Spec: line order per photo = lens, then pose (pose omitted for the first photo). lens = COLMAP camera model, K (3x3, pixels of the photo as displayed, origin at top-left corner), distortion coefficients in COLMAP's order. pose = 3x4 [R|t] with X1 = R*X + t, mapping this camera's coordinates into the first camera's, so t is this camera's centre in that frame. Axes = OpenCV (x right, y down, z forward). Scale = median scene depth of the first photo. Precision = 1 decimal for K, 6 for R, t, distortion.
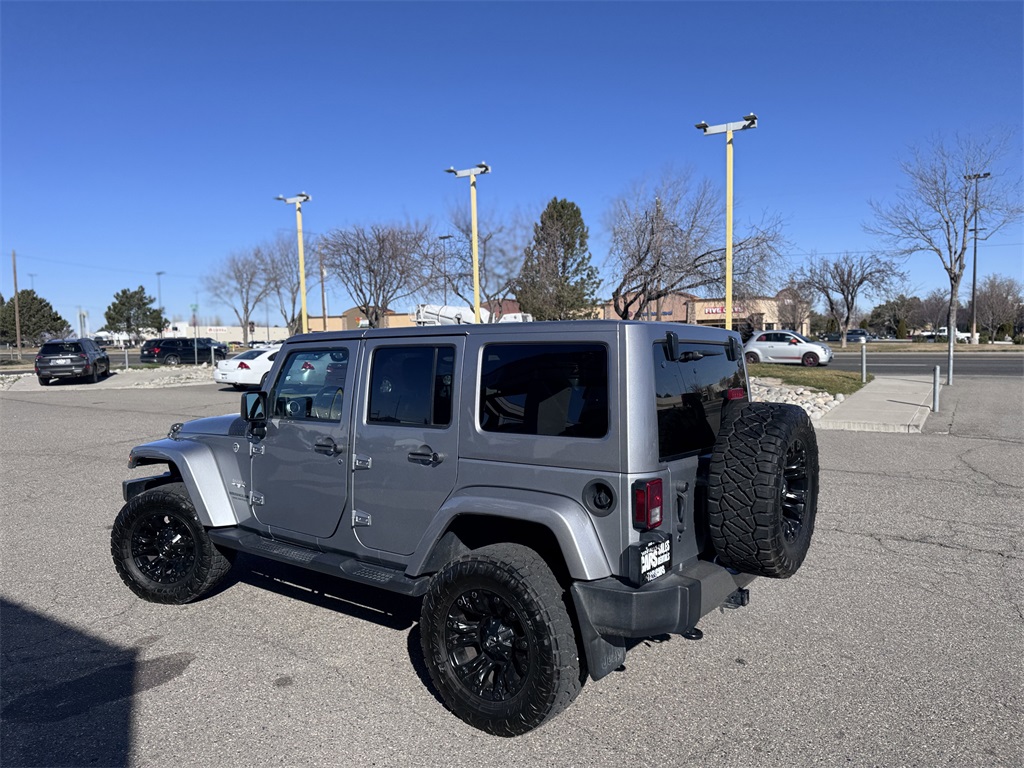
lens RADIAL K [[716.6, 0, 512.0], [0, 716.6, 384.0], [0, 0, 1]] dist [0.103512, -0.152795]
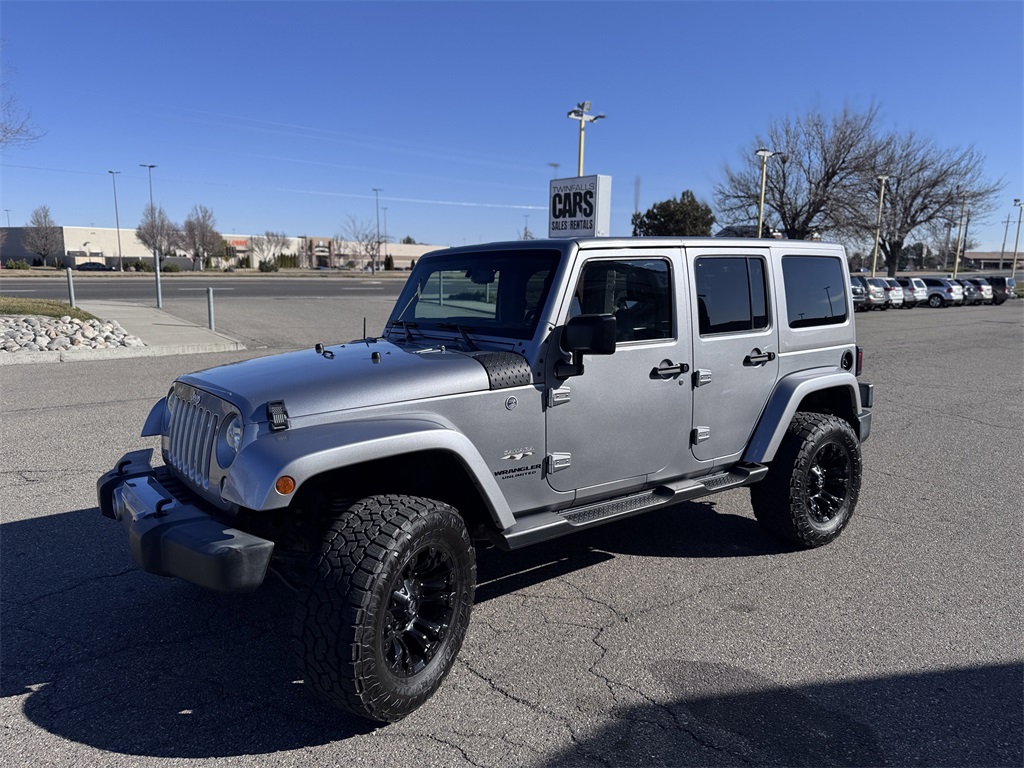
lens RADIAL K [[714.4, 0, 511.5], [0, 714.4, 400.3], [0, 0, 1]] dist [0.093744, -0.113211]
pose [[0.278963, -0.157564, 0.947287, -0.361911], [0.042367, 0.987506, 0.151777, -0.005313], [-0.959367, -0.002207, 0.282153, 0.294132]]
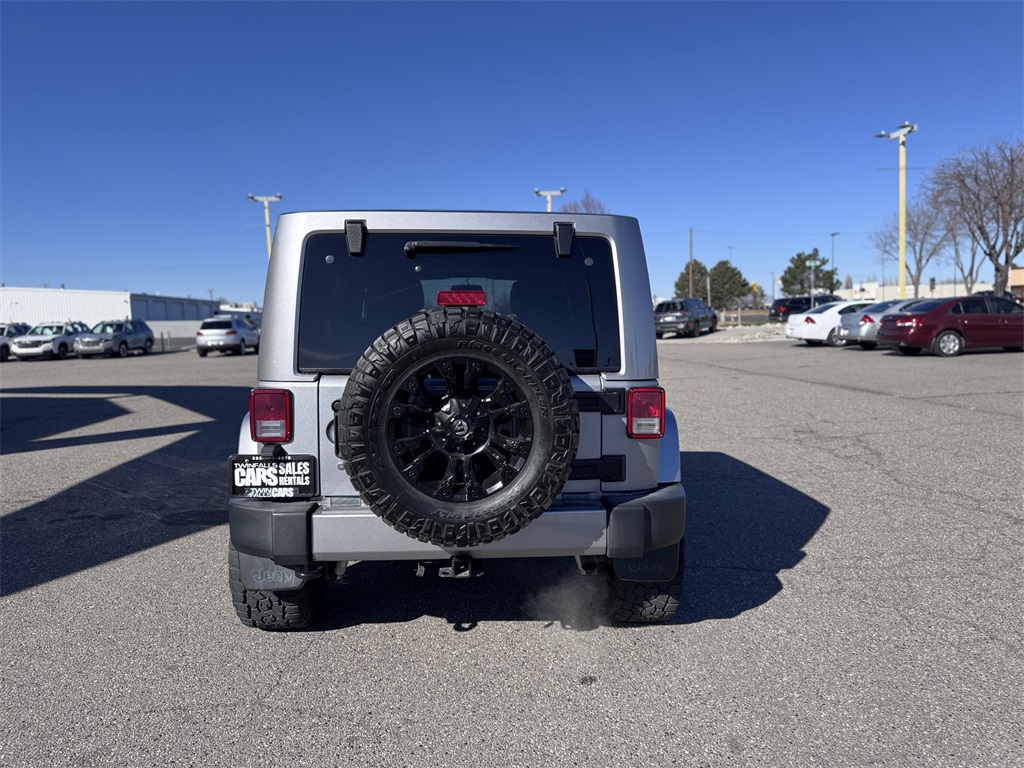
lens RADIAL K [[718.2, 0, 508.7], [0, 718.2, 392.2], [0, 0, 1]] dist [0.042840, -0.053506]
pose [[0.654840, 0.066965, -0.752795, 0.069961], [-0.016831, 0.997112, 0.074057, 0.004302], [0.755581, -0.035825, 0.654075, 0.042113]]
